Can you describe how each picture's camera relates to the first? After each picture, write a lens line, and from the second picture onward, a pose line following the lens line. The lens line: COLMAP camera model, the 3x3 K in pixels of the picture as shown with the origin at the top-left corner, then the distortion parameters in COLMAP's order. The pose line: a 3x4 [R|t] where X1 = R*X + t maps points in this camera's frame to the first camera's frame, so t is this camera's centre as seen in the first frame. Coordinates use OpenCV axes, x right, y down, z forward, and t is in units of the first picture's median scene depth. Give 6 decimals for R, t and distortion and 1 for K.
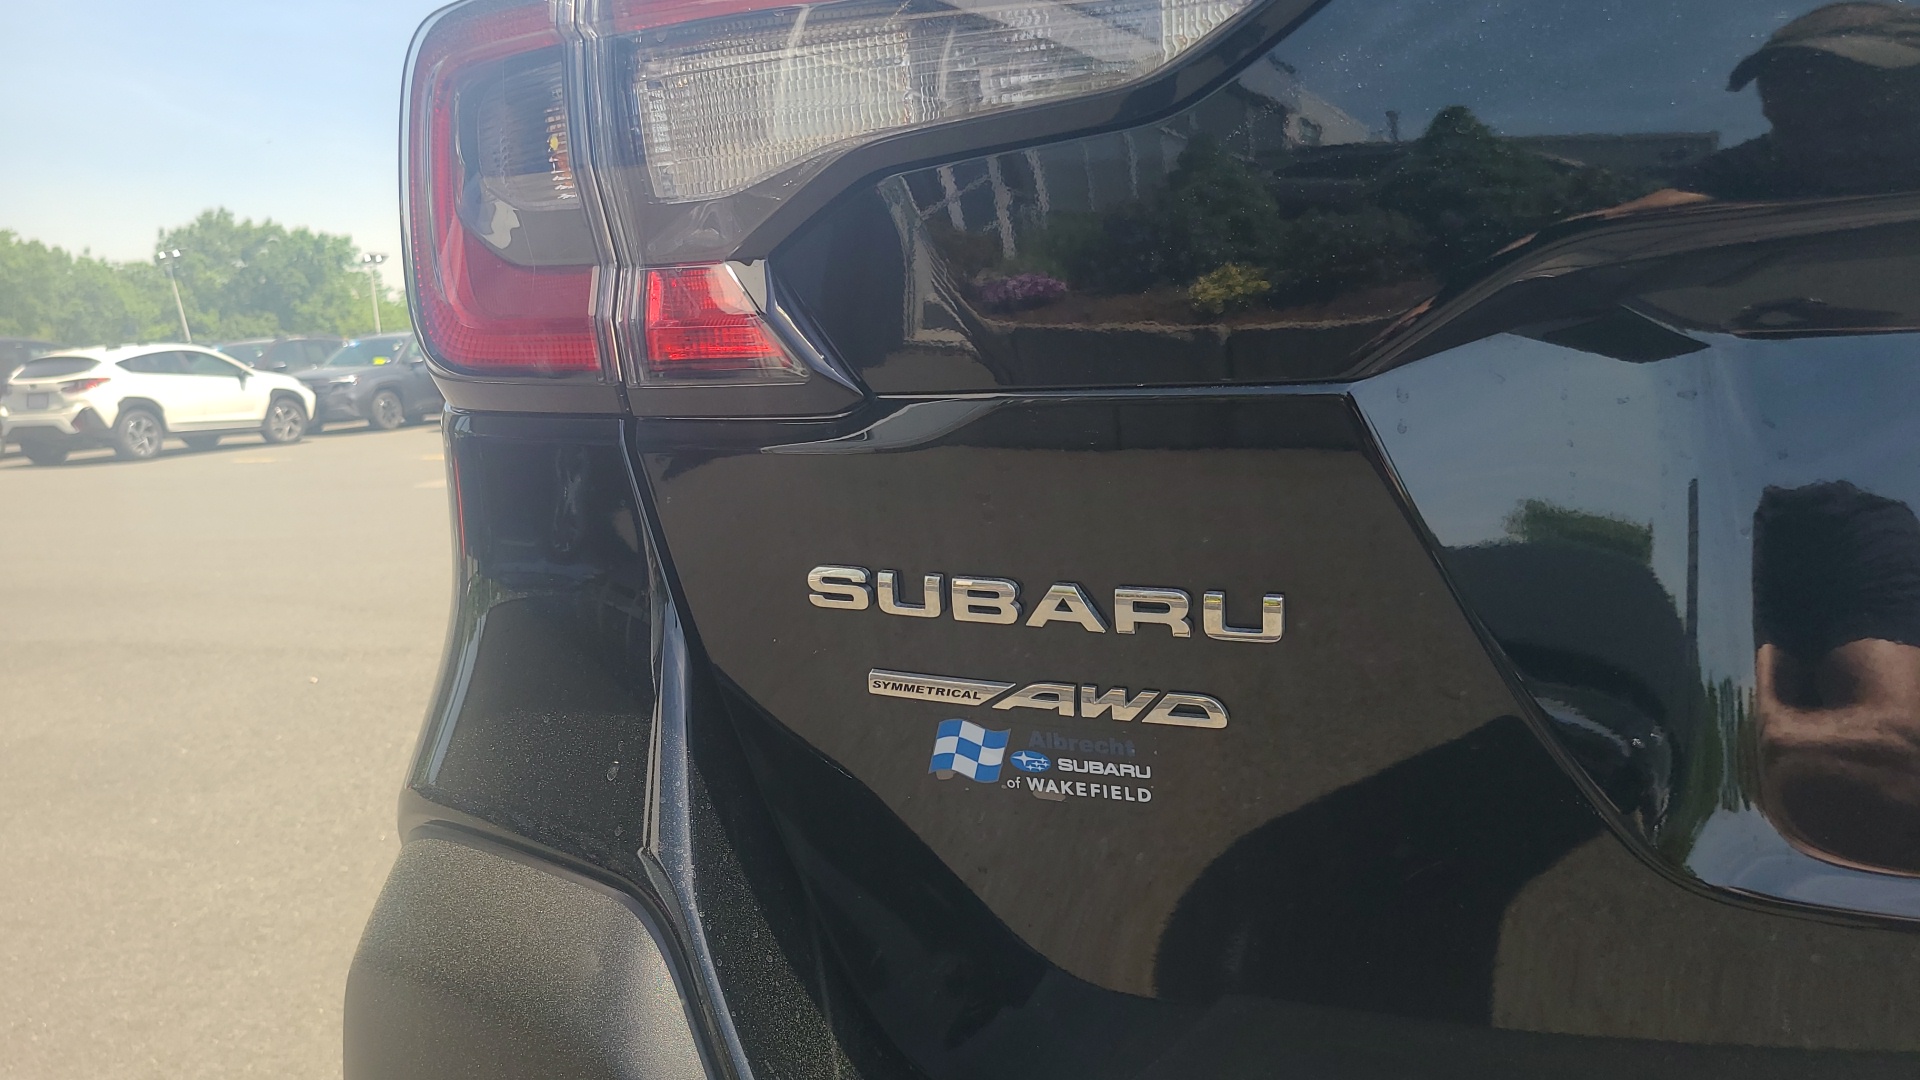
lens RADIAL K [[1440.5, 0, 968.4], [0, 1440.5, 529.3], [0, 0, 1]] dist [0.035247, -0.026988]
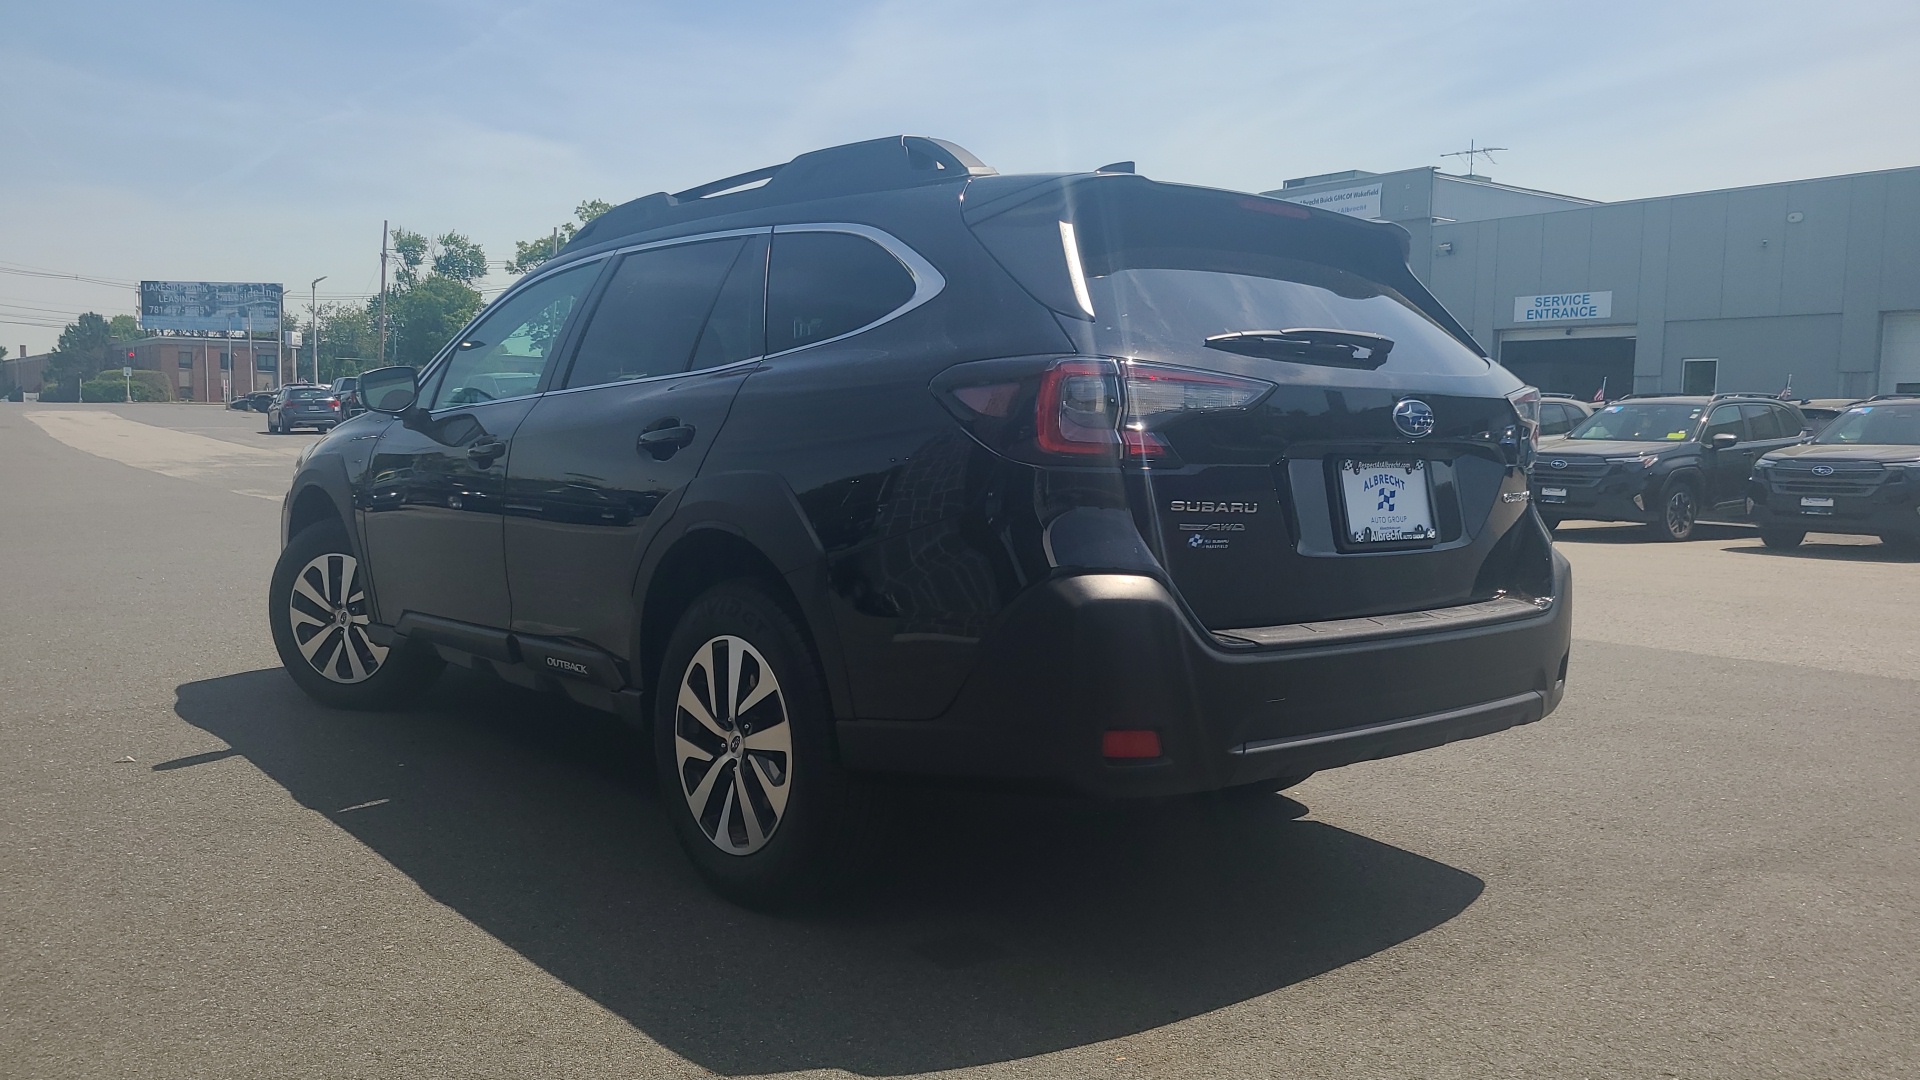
lens RADIAL K [[1440.5, 0, 910.5], [0, 1440.5, 566.7], [0, 0, 1]] dist [0.035247, -0.026988]
pose [[0.626938, -0.020172, 0.778808, -4.125565], [0.051826, 0.998530, -0.015857, 0.258715], [-0.777344, 0.050304, 0.627062, -1.179081]]
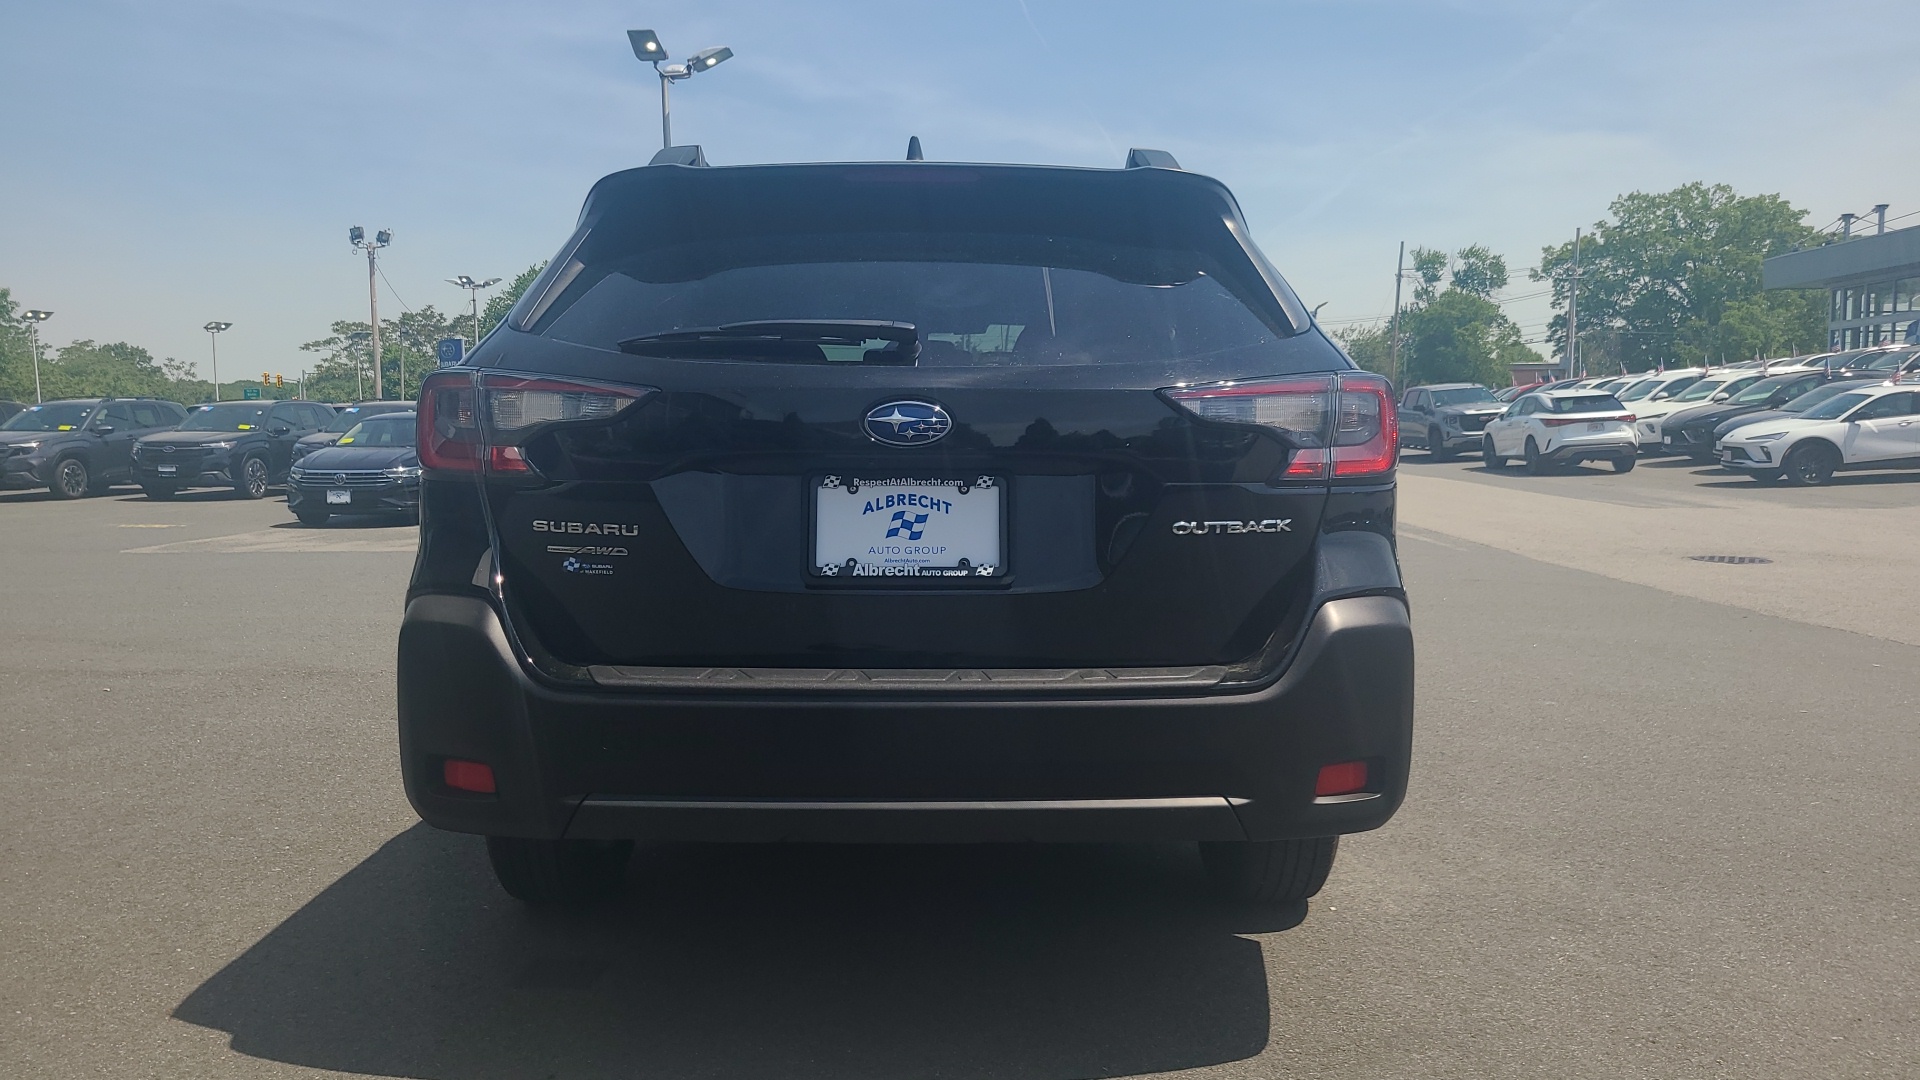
lens RADIAL K [[1440.5, 0, 962.7], [0, 1440.5, 546.7], [0, 0, 1]] dist [0.035247, -0.026988]
pose [[0.981965, 0.026021, 0.187263, 0.326498], [-0.016271, 0.998440, -0.053416, 0.303058], [-0.188361, 0.049405, 0.980856, -3.316077]]
